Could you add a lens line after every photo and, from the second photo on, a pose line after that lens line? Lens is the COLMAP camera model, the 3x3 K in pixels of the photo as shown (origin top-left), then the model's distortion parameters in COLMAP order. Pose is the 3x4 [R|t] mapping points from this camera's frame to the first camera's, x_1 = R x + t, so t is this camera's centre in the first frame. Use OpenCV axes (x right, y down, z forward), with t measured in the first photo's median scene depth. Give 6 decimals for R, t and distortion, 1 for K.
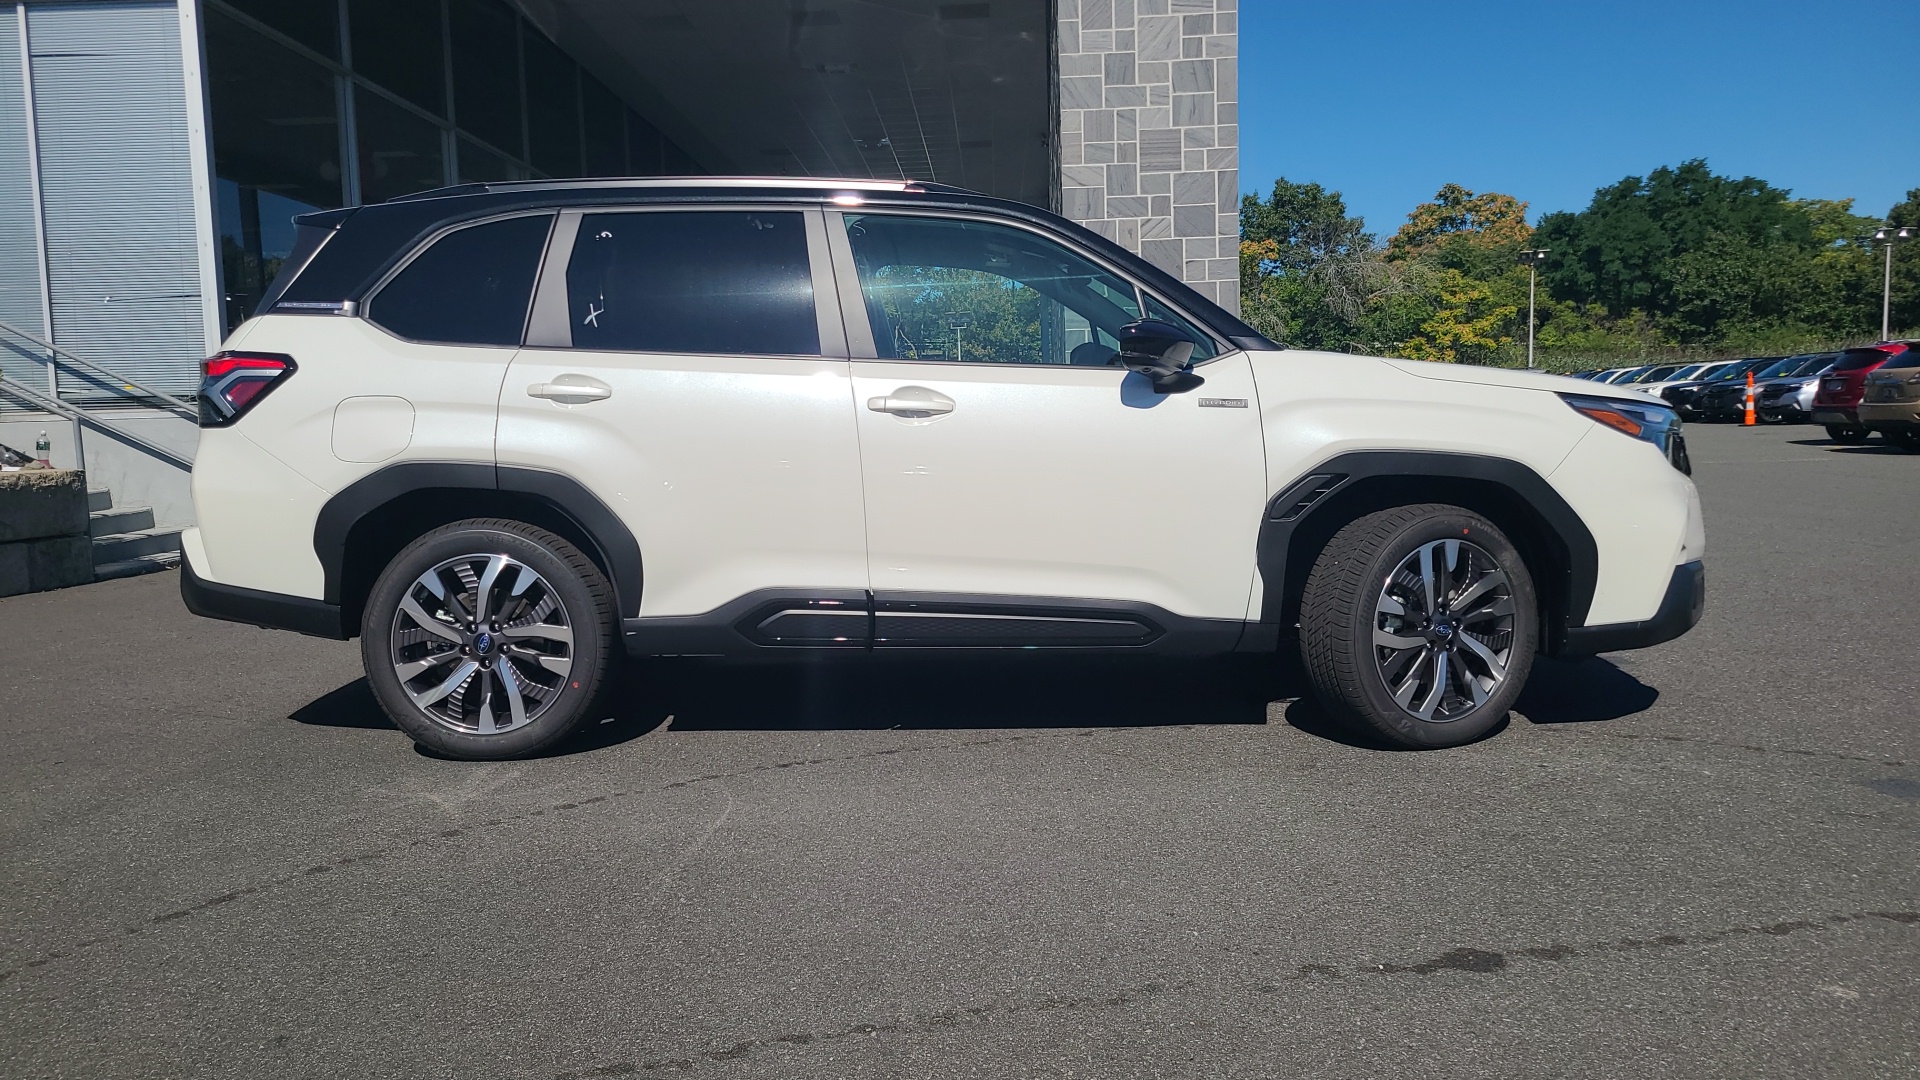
lens RADIAL K [[1428.4, 0, 958.5], [0, 1428.4, 541.7], [0, 0, 1]] dist [0.060926, -0.045072]
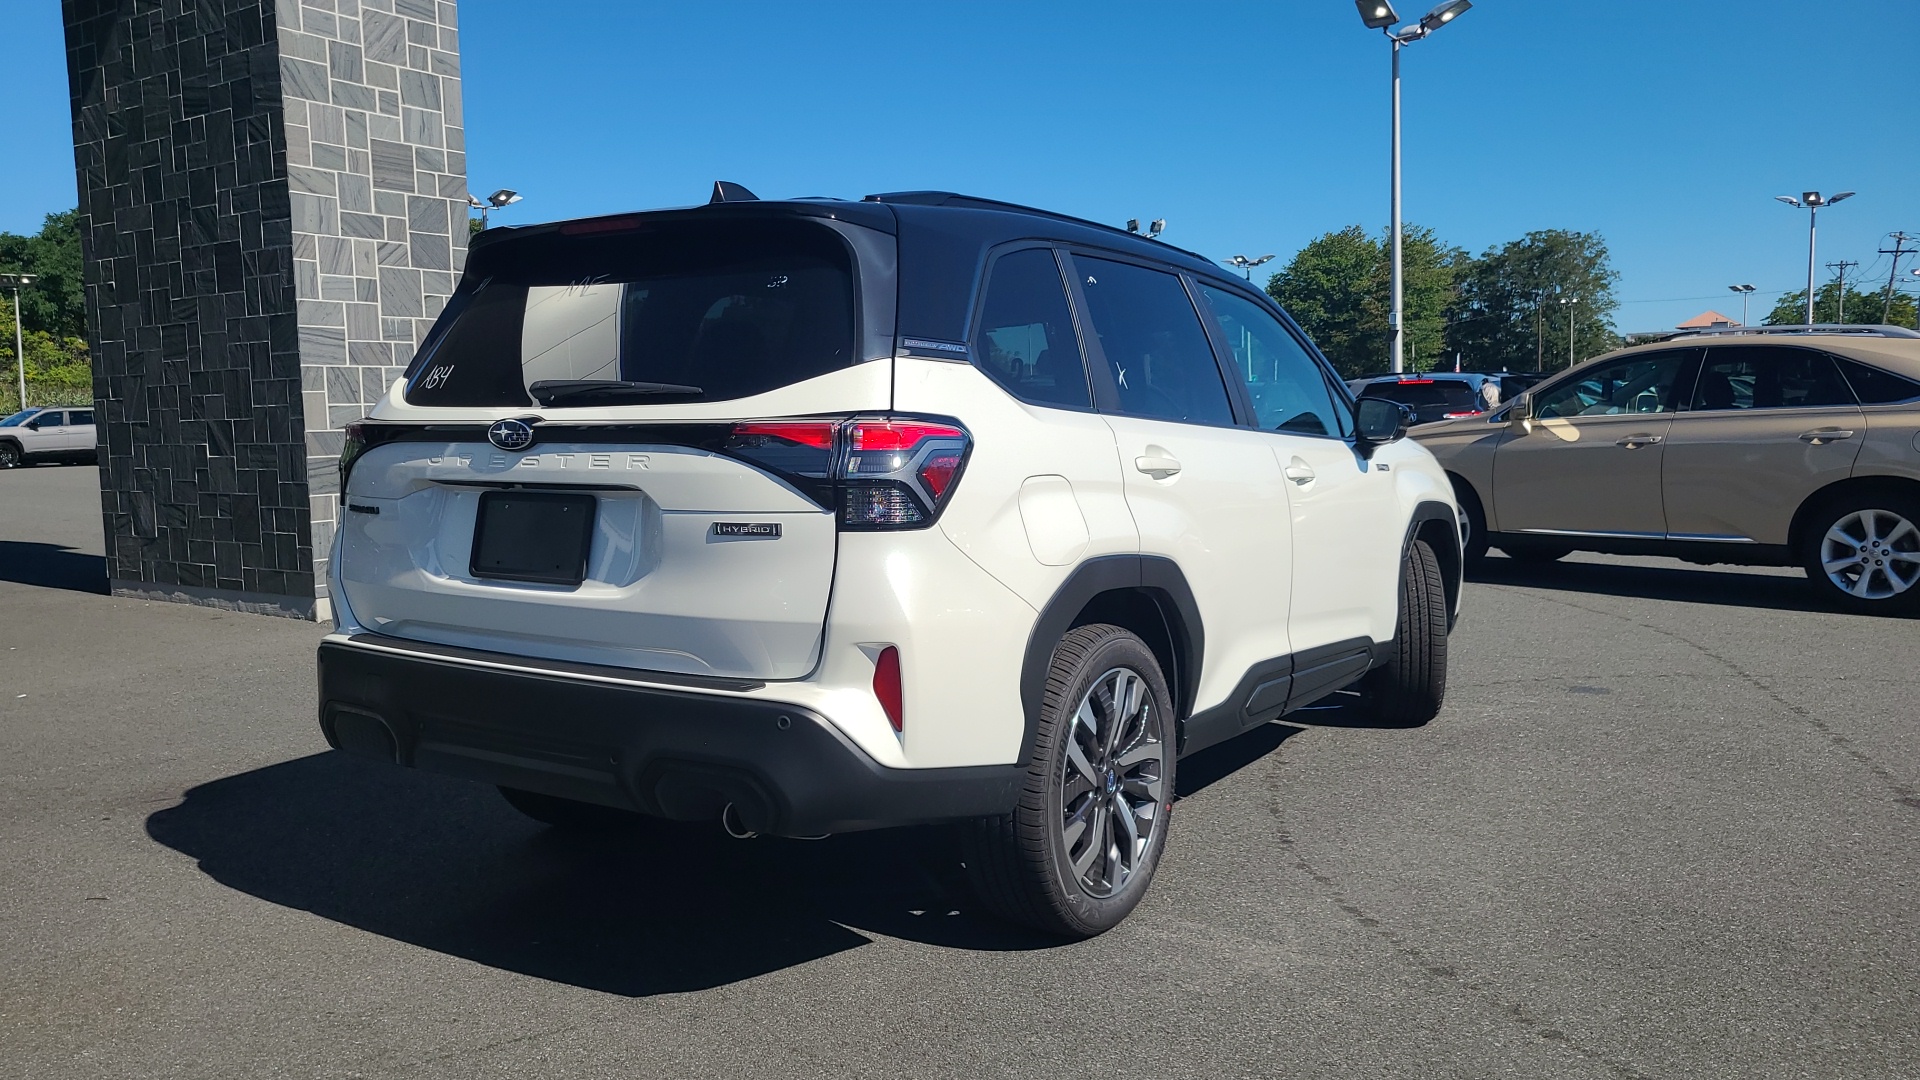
lens RADIAL K [[1428.4, 0, 901.9], [0, 1428.4, 552.5], [0, 0, 1]] dist [0.060926, -0.045072]
pose [[0.543315, -0.063933, 0.837091, -0.442078], [0.079446, 0.996537, 0.024546, -0.035486], [-0.835762, 0.053167, 0.546512, 0.275097]]
